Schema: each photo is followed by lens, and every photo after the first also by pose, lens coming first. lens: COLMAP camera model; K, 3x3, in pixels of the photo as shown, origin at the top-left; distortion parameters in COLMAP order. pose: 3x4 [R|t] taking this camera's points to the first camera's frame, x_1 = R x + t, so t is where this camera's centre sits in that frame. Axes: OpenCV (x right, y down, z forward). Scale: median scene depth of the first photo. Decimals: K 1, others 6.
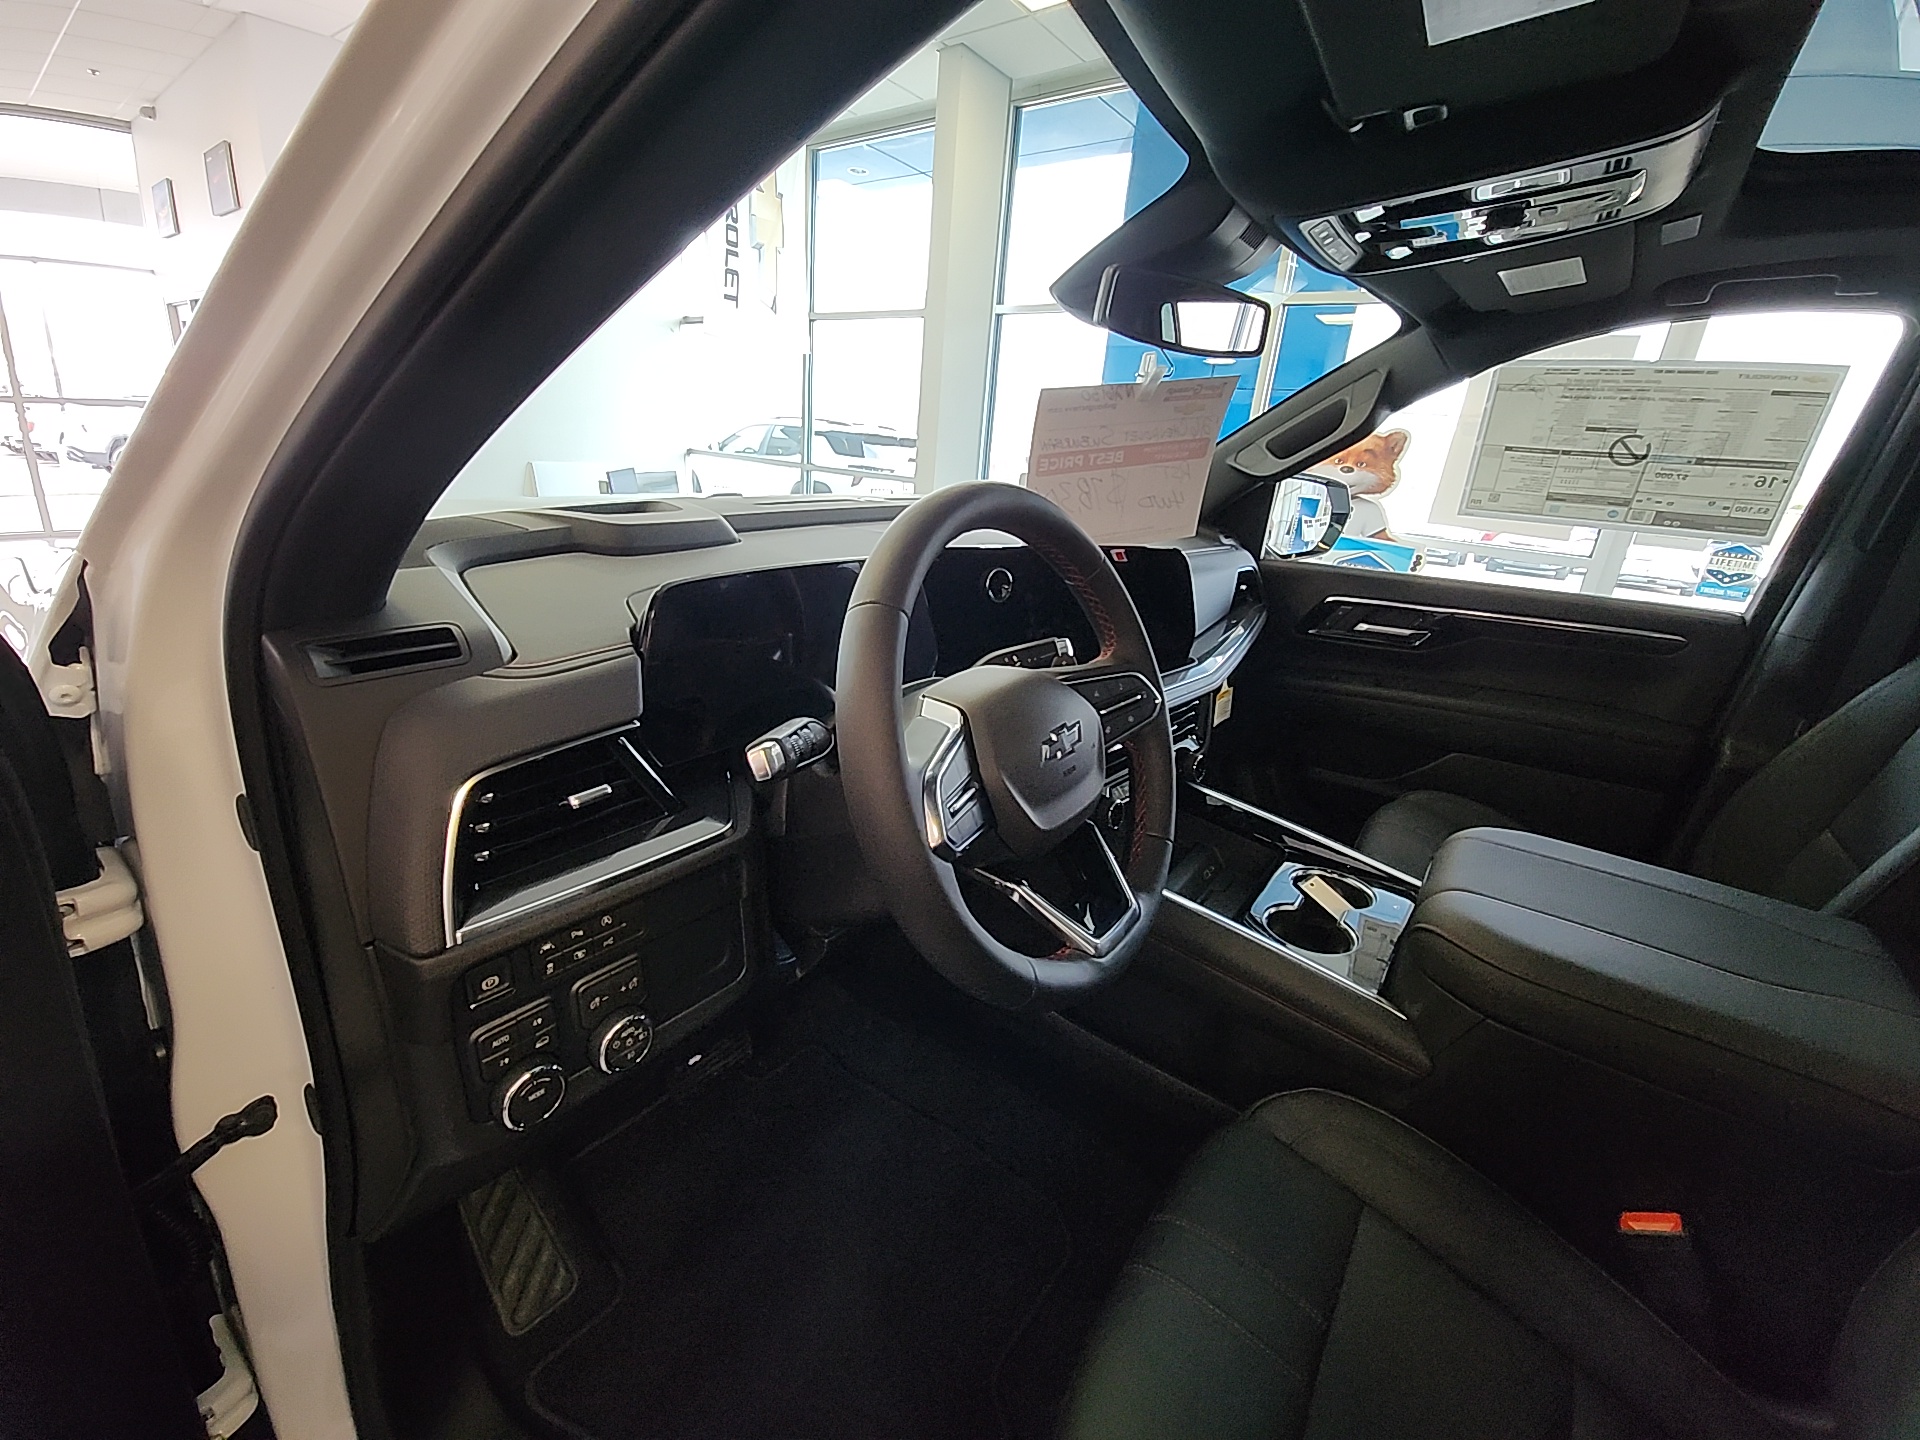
lens RADIAL K [[775.4, 0, 947.8], [0, 775.4, 703.5], [0, 0, 1]] dist [0.007225, -0.005624]
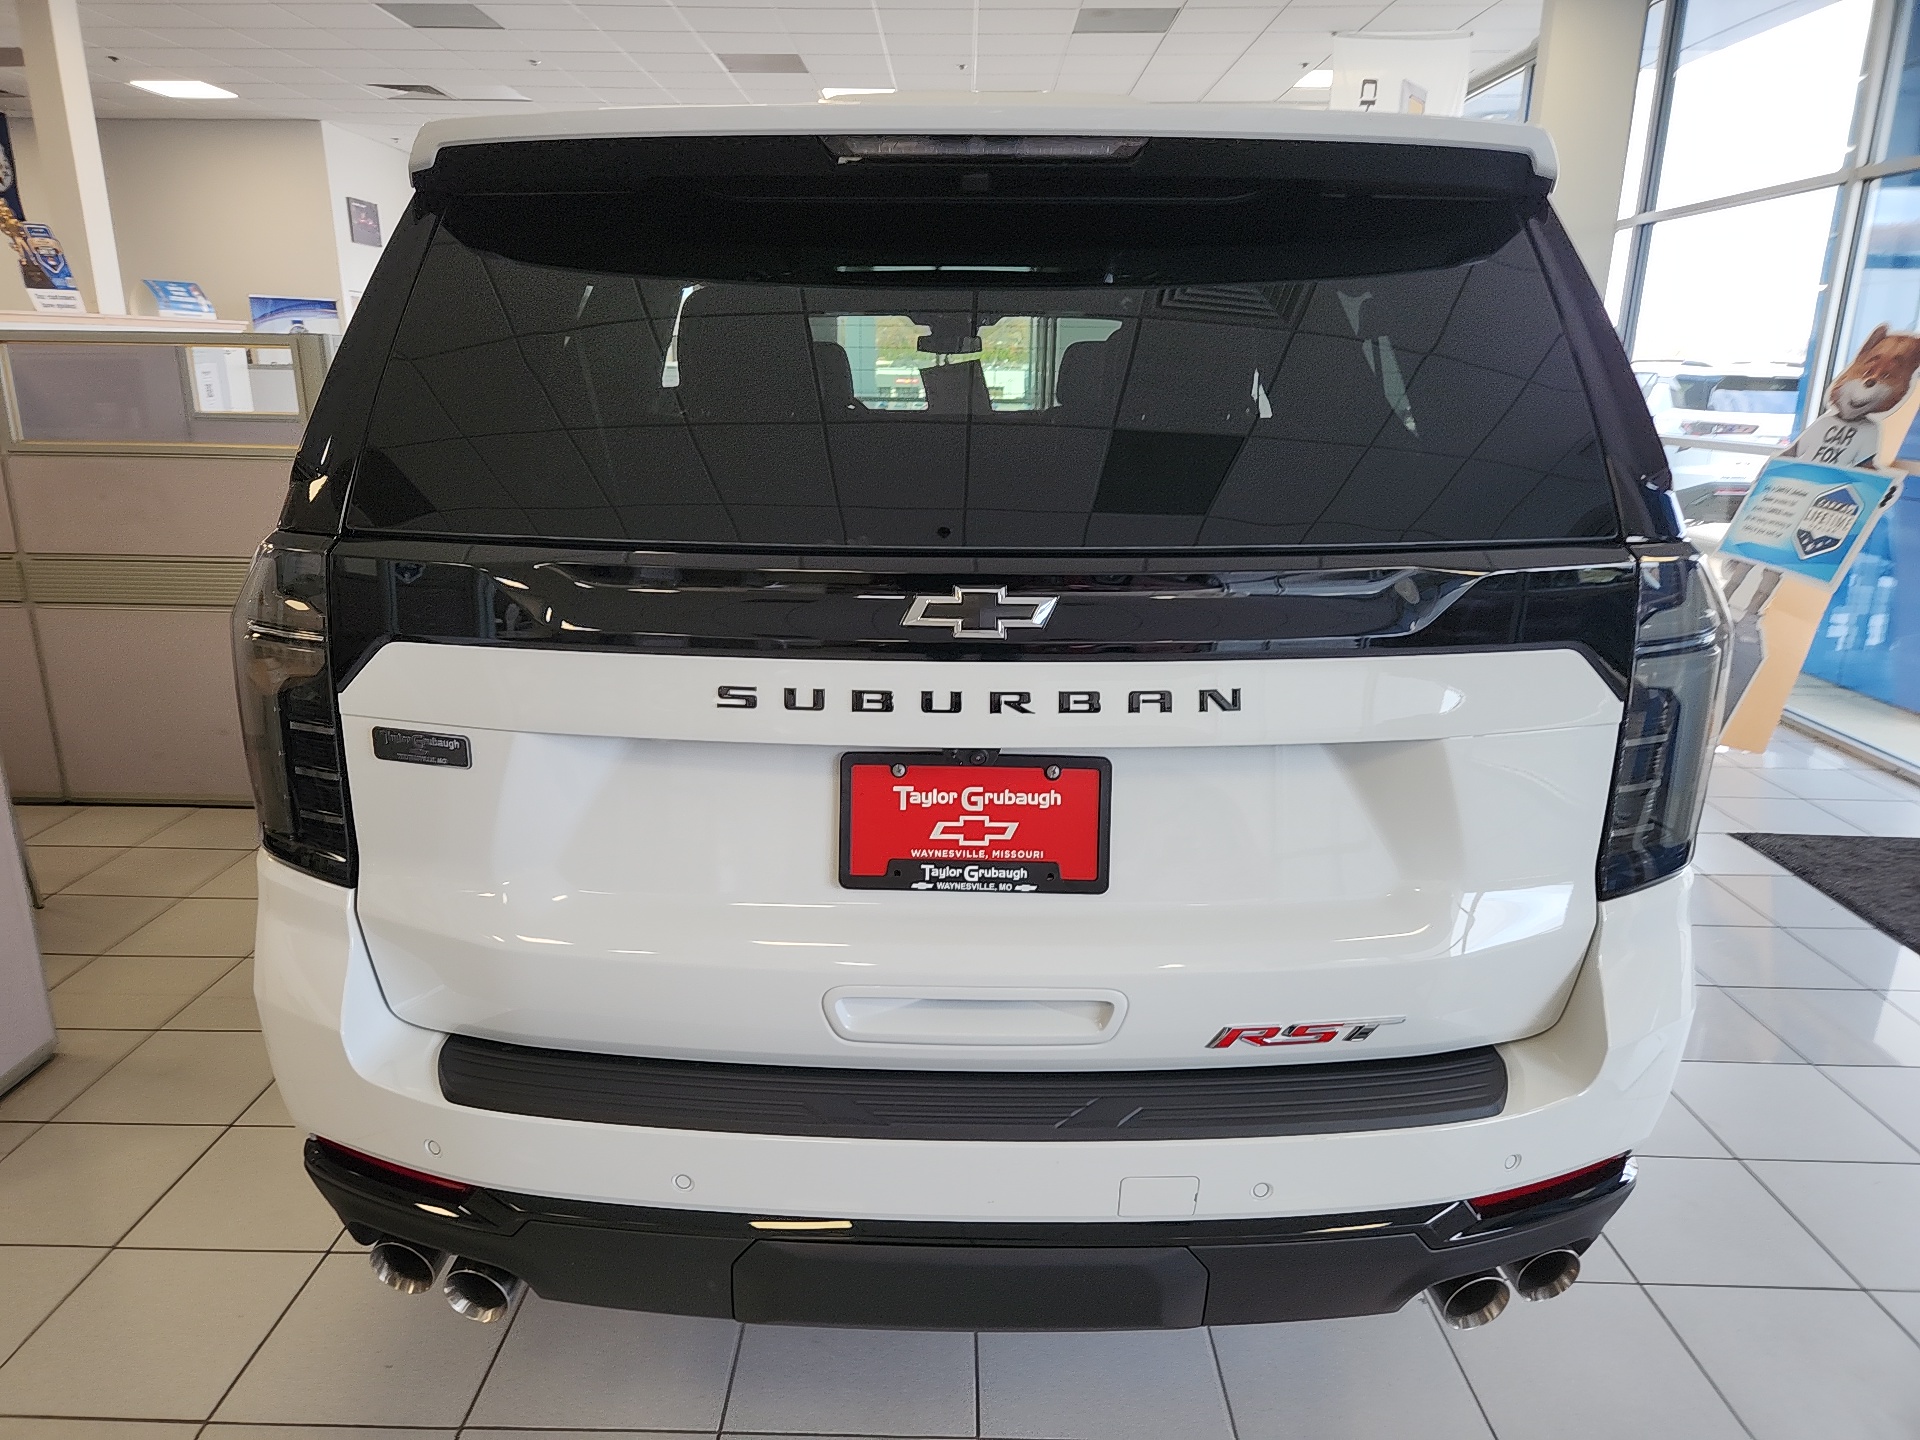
lens RADIAL K [[1285.9, 0, 920.0], [0, 1285.9, 741.4], [0, 0, 1]] dist [0.063339, -0.056811]
pose [[0.585089, 0.155046, -0.796010, 4.387590], [-0.222779, 0.974520, 0.026067, 0.935215], [0.779770, 0.162083, 0.604722, -1.964994]]
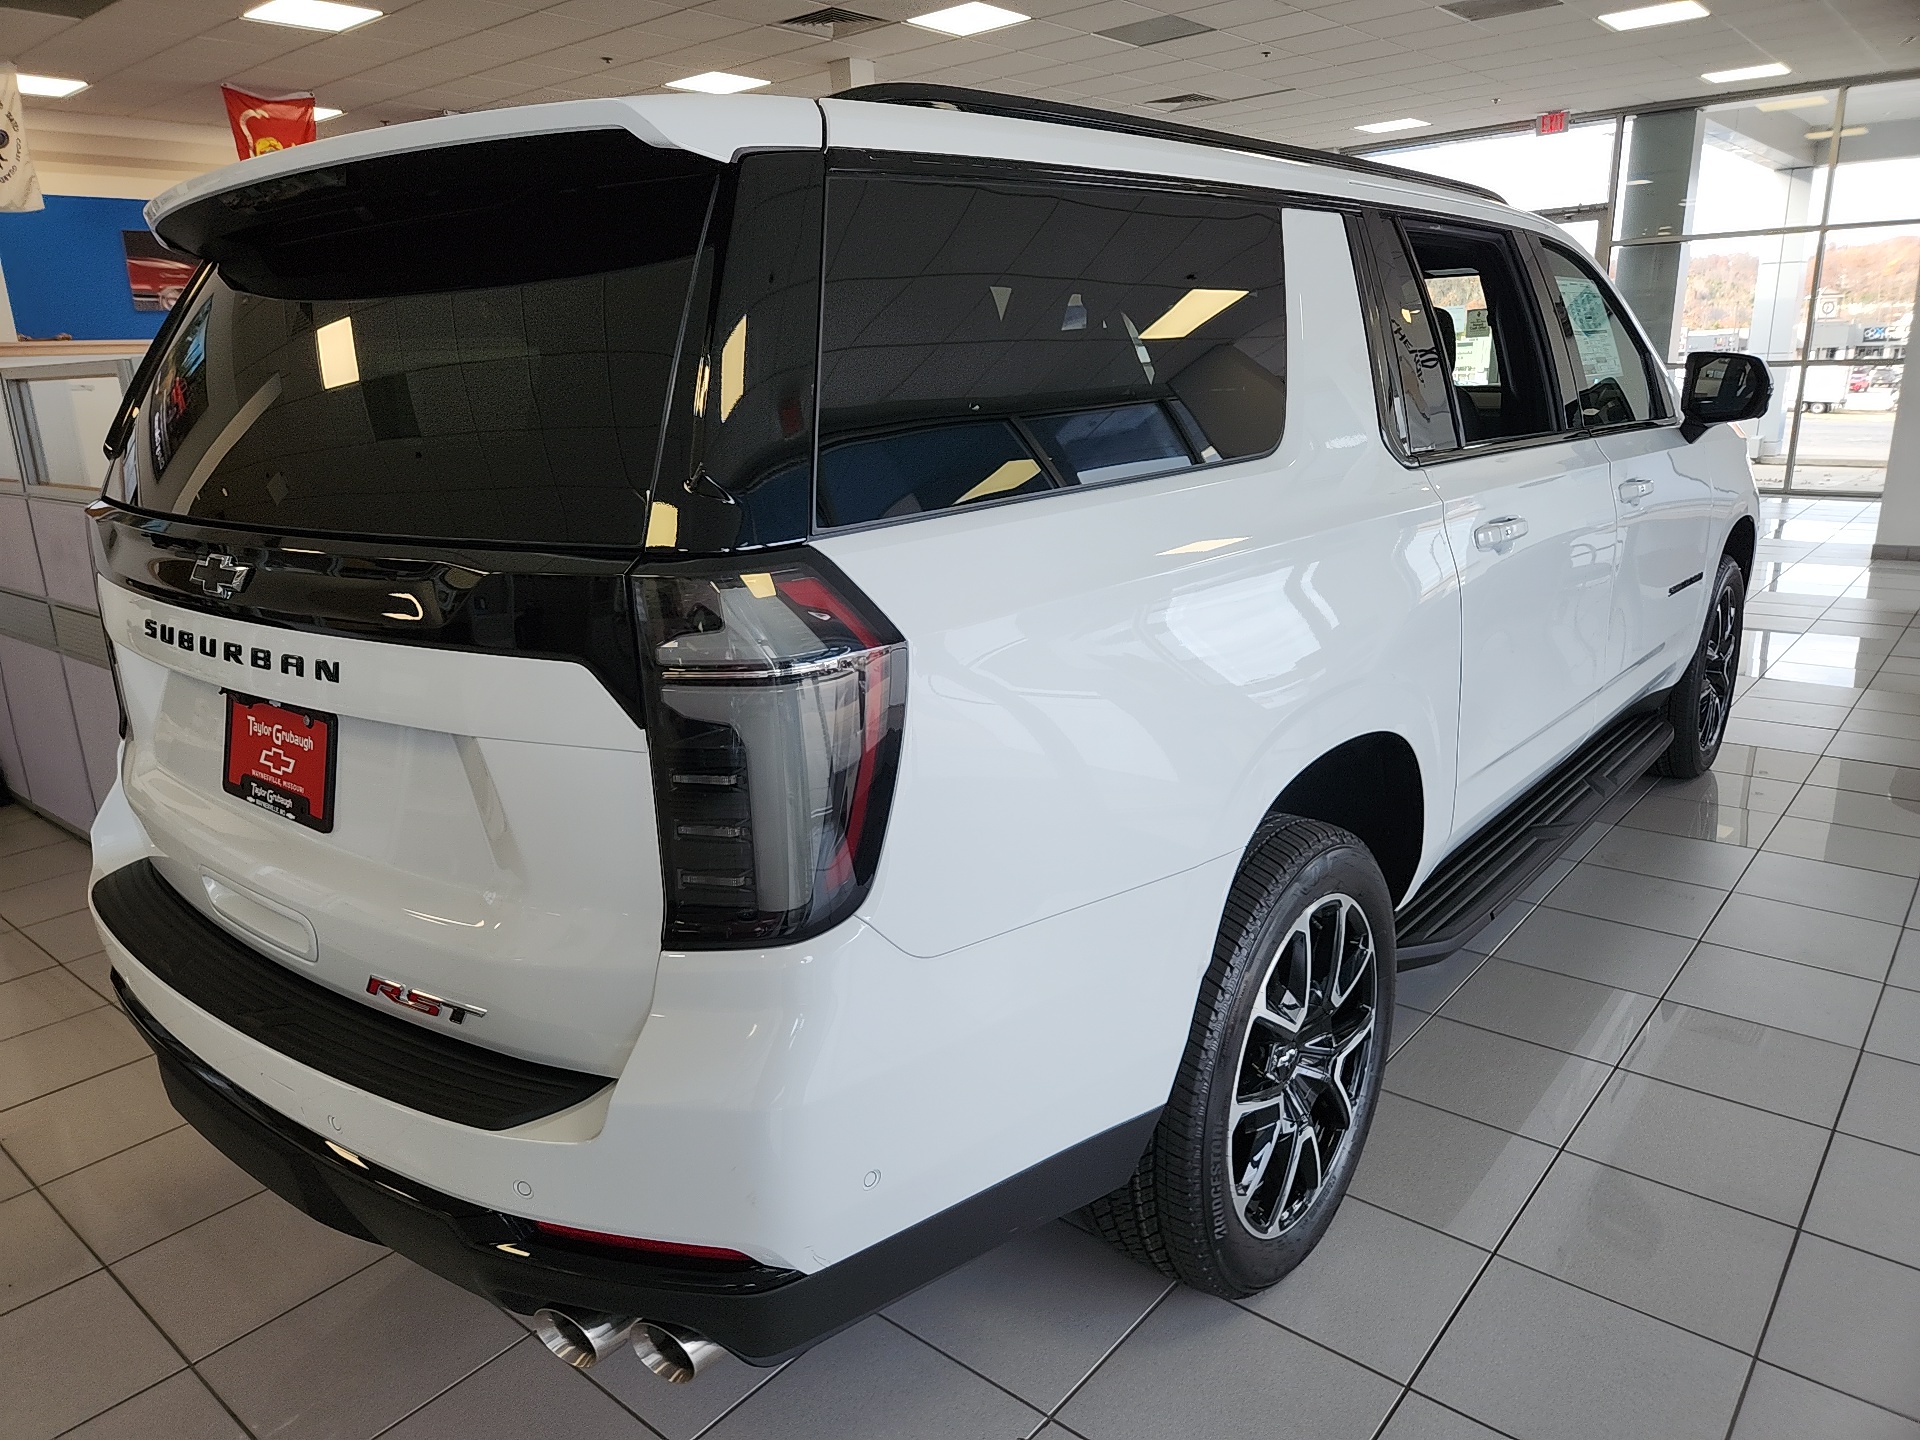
lens RADIAL K [[1285.9, 0, 960.5], [0, 1285.9, 723.9], [0, 0, 1]] dist [0.063339, -0.056811]
pose [[-0.048318, 0.195590, -0.979495, 4.962558], [-0.289522, 0.935798, 0.201146, 0.373845], [0.955951, 0.293304, 0.011412, -0.116489]]
